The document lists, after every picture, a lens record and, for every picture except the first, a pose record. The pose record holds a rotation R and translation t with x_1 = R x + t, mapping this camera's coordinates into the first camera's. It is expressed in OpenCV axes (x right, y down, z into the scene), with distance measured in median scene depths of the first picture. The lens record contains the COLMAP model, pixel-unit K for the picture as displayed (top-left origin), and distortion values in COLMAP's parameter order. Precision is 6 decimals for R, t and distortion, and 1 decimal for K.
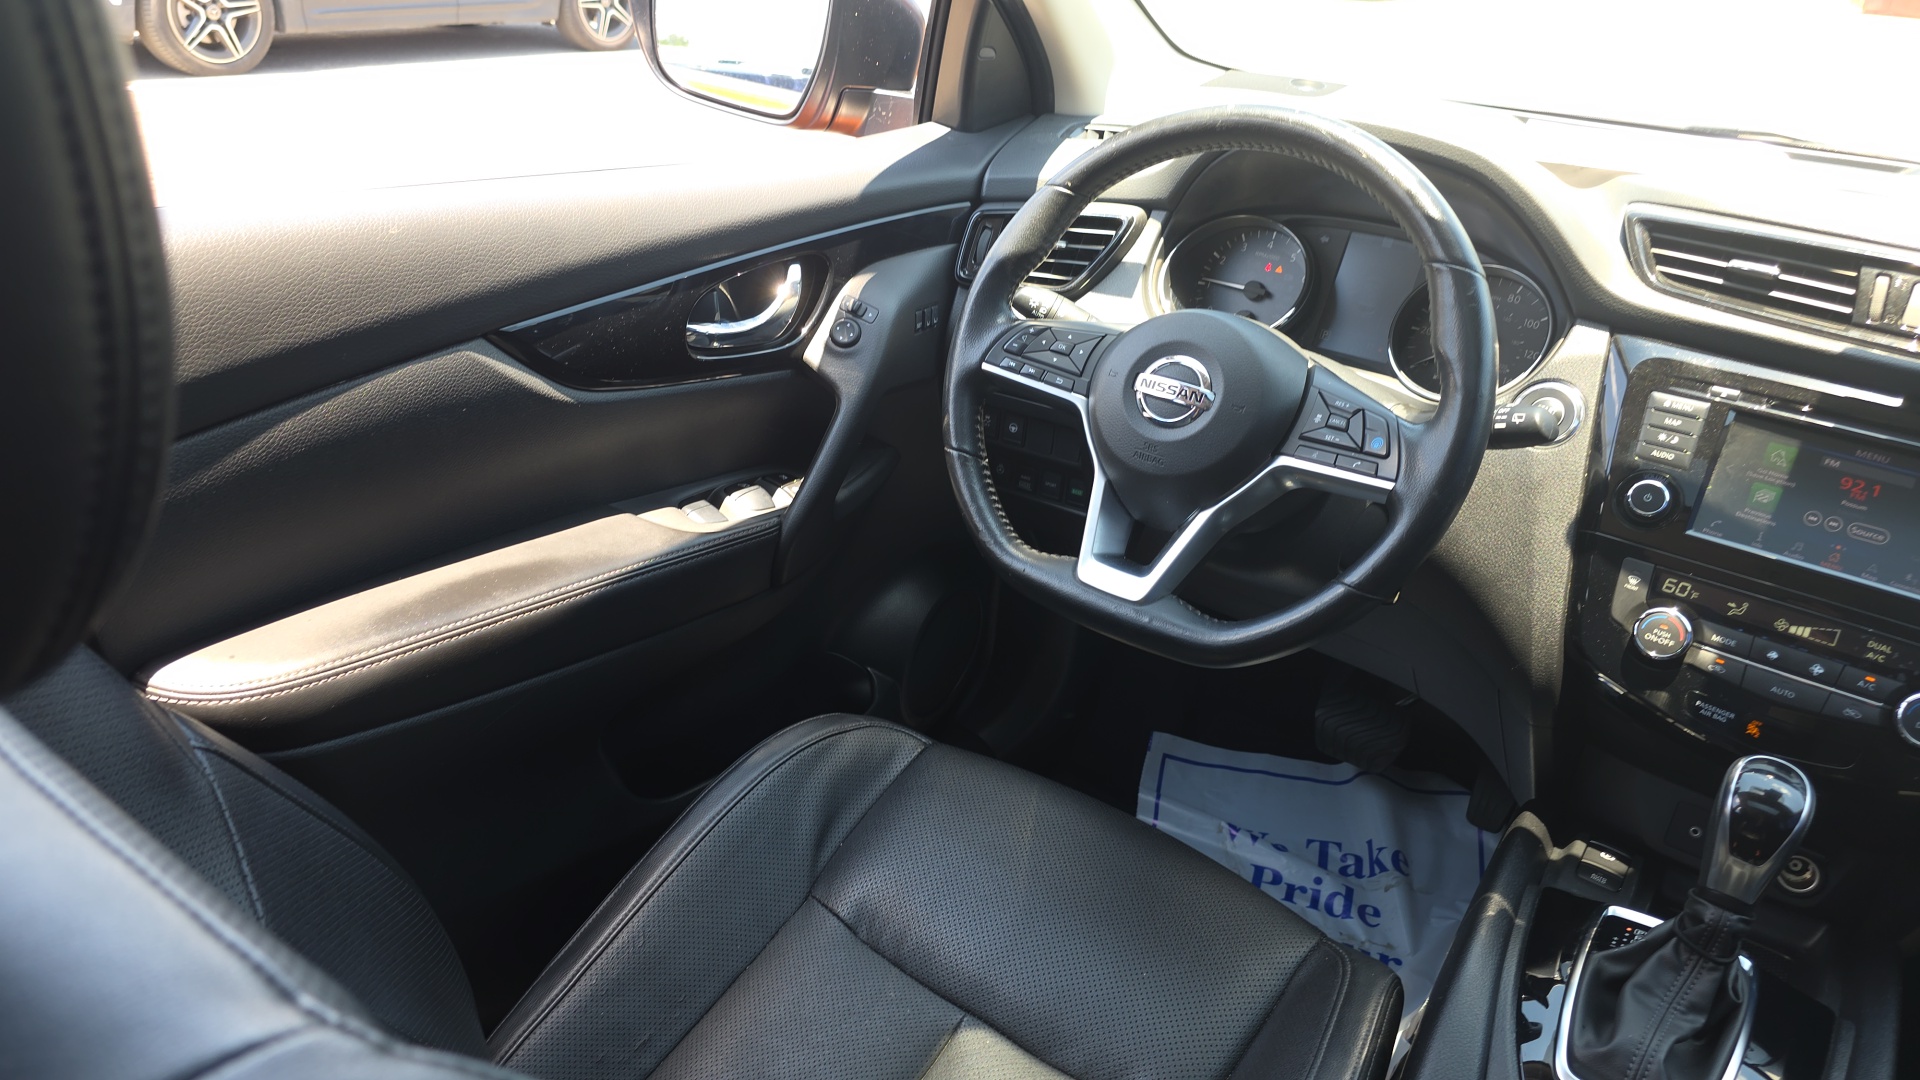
lens RADIAL K [[1303.6, 0, 928.5], [0, 1303.6, 512.6], [0, 0, 1]] dist [0.051718, -0.056815]
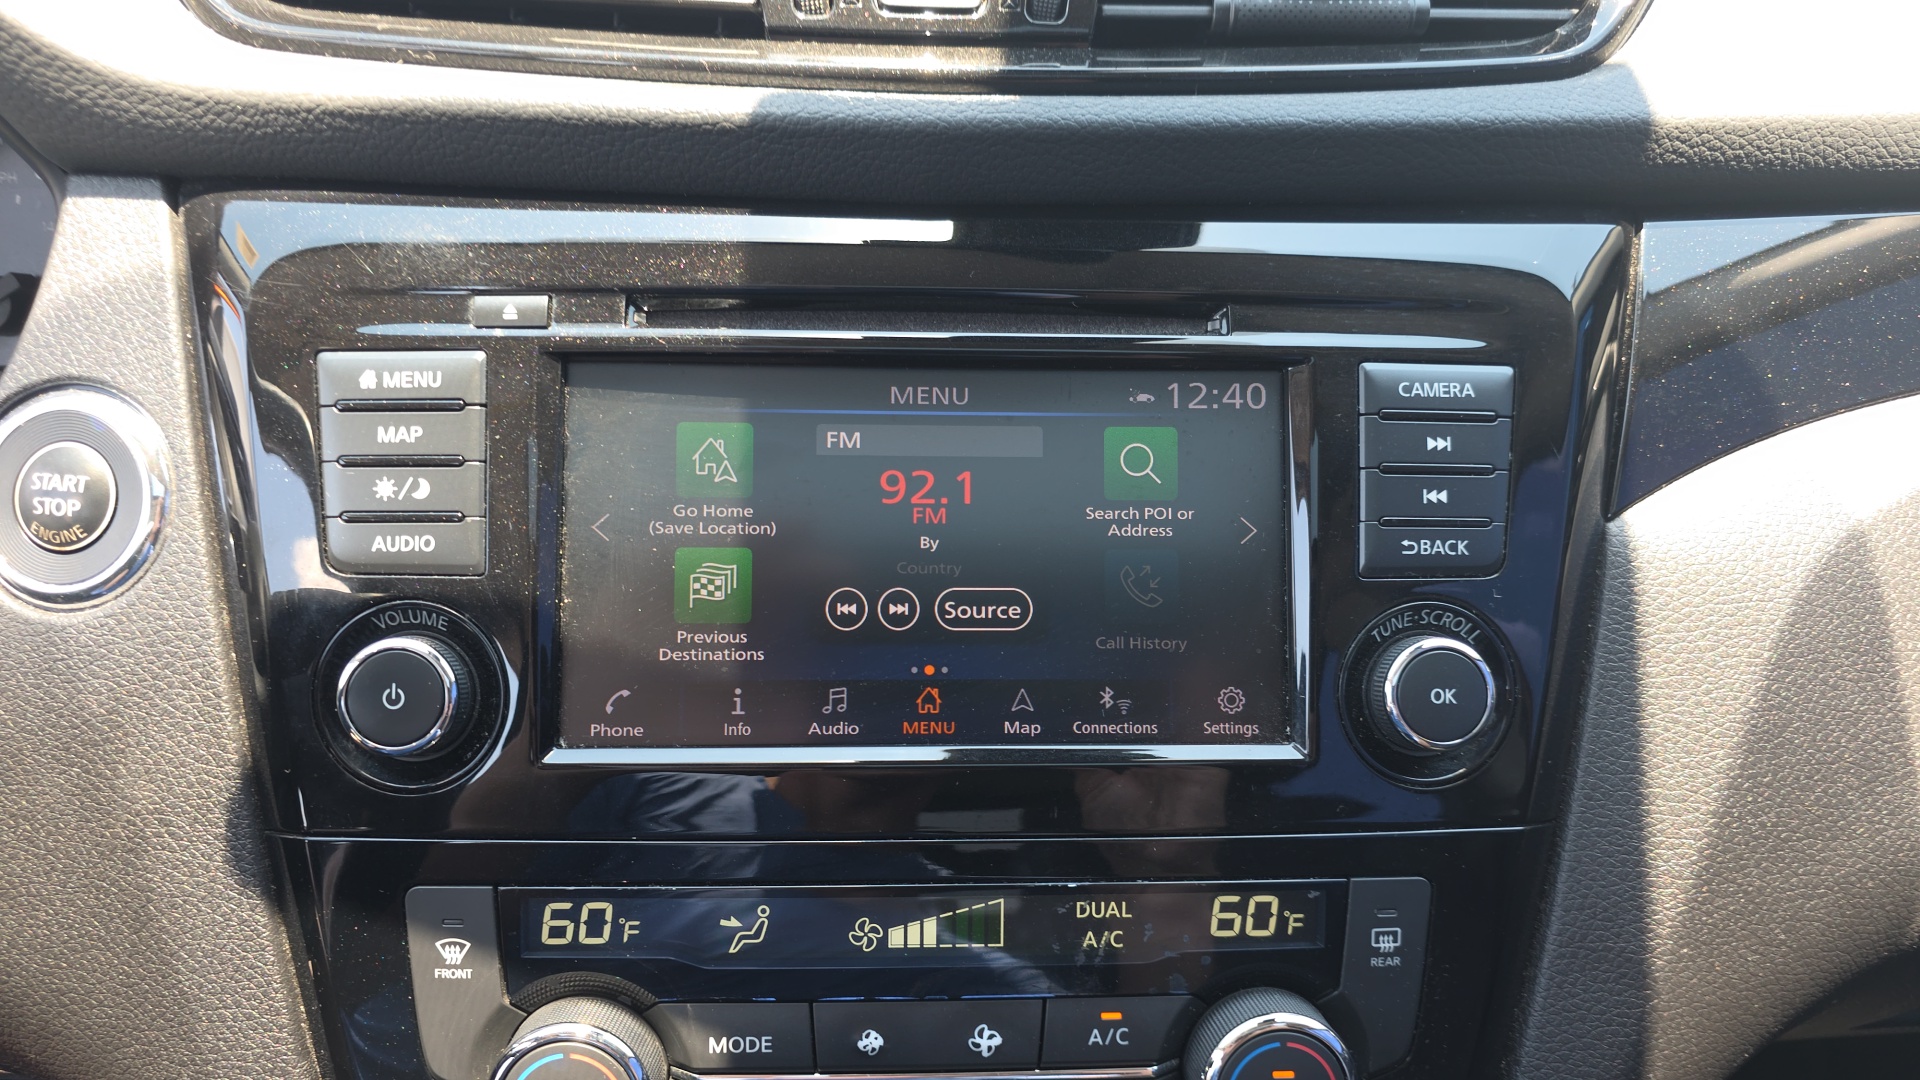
lens RADIAL K [[1303.6, 0, 961.9], [0, 1303.6, 546.8], [0, 0, 1]] dist [0.051718, -0.056815]
pose [[0.776677, -0.329510, 0.536840, 0.497885], [0.294647, 0.943323, 0.152724, -0.052330], [-0.556737, 0.039561, 0.829746, 0.674392]]
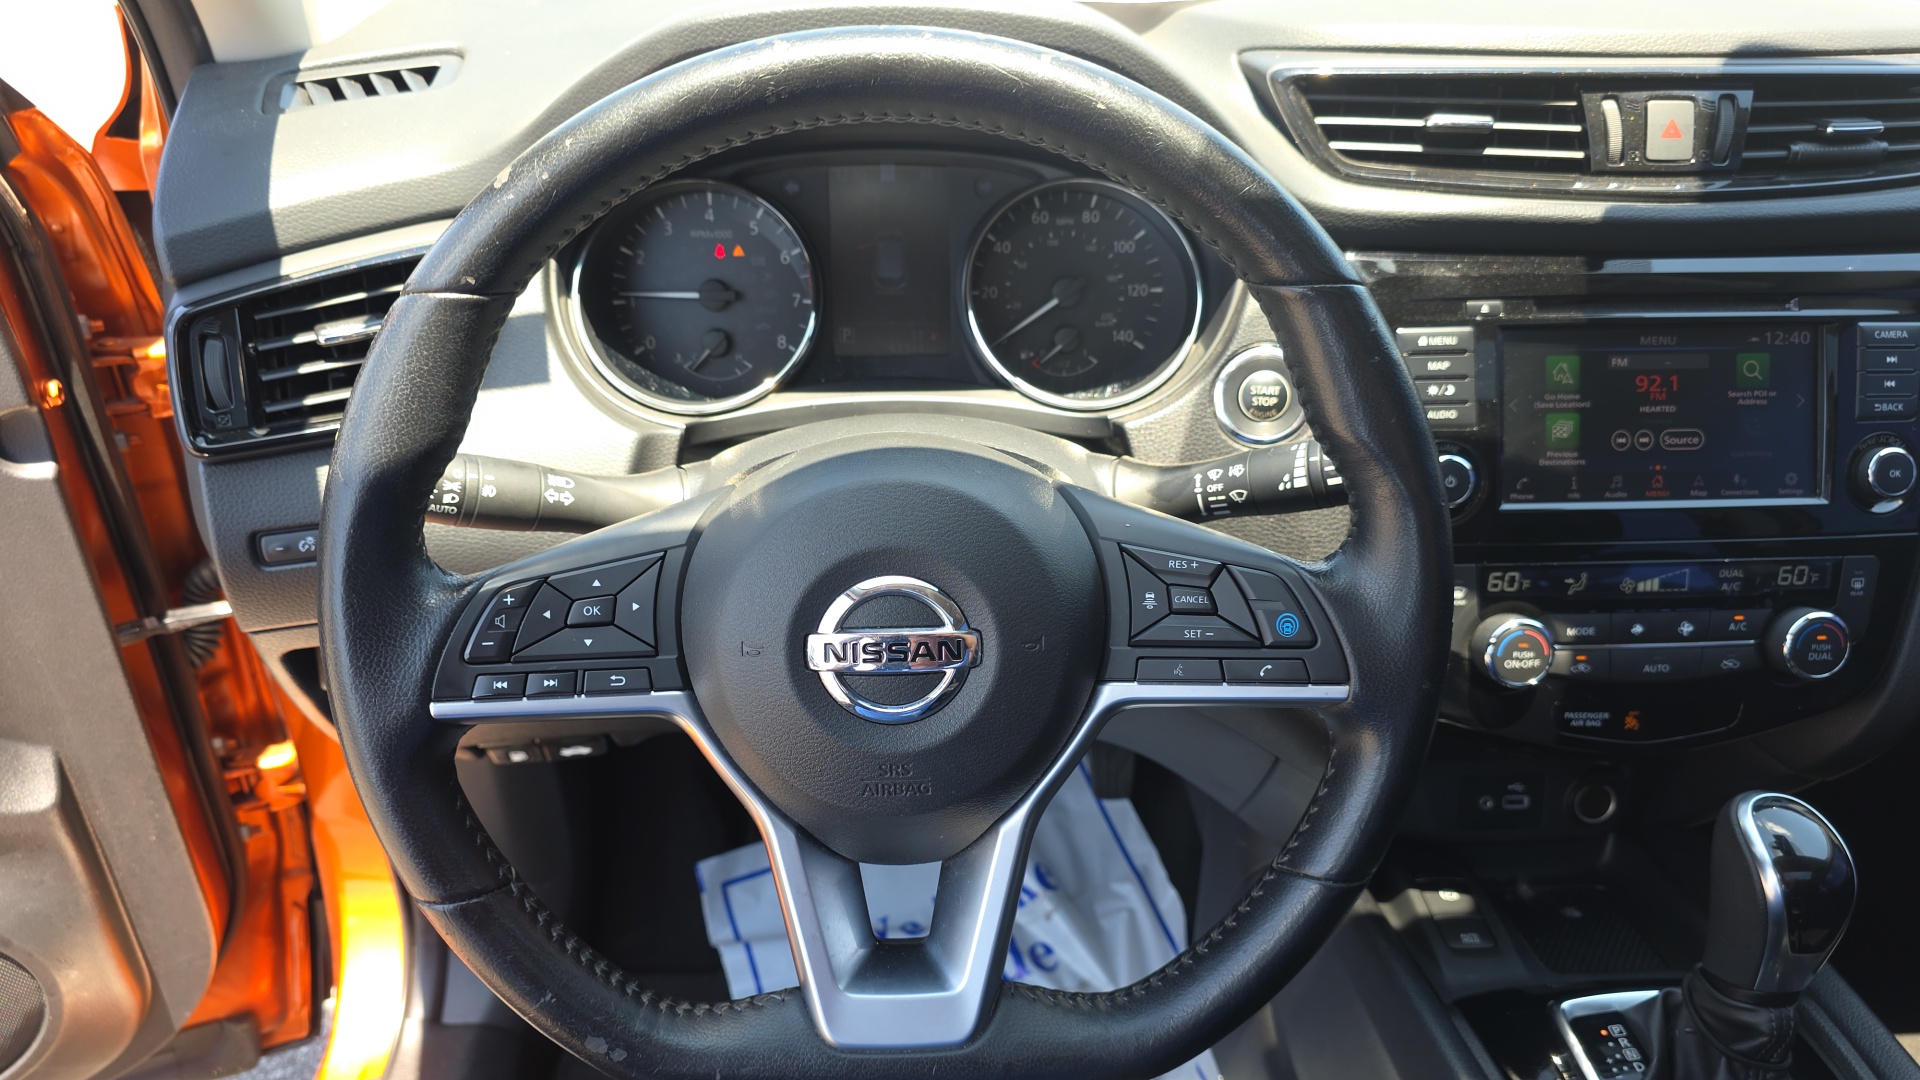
lens RADIAL K [[1303.6, 0, 964.3], [0, 1303.6, 548.4], [0, 0, 1]] dist [0.051718, -0.056815]
pose [[0.764363, -0.398879, 0.506601, -0.026219], [0.311026, 0.916327, 0.252204, -0.238637], [-0.564811, -0.035210, 0.824469, 0.565695]]
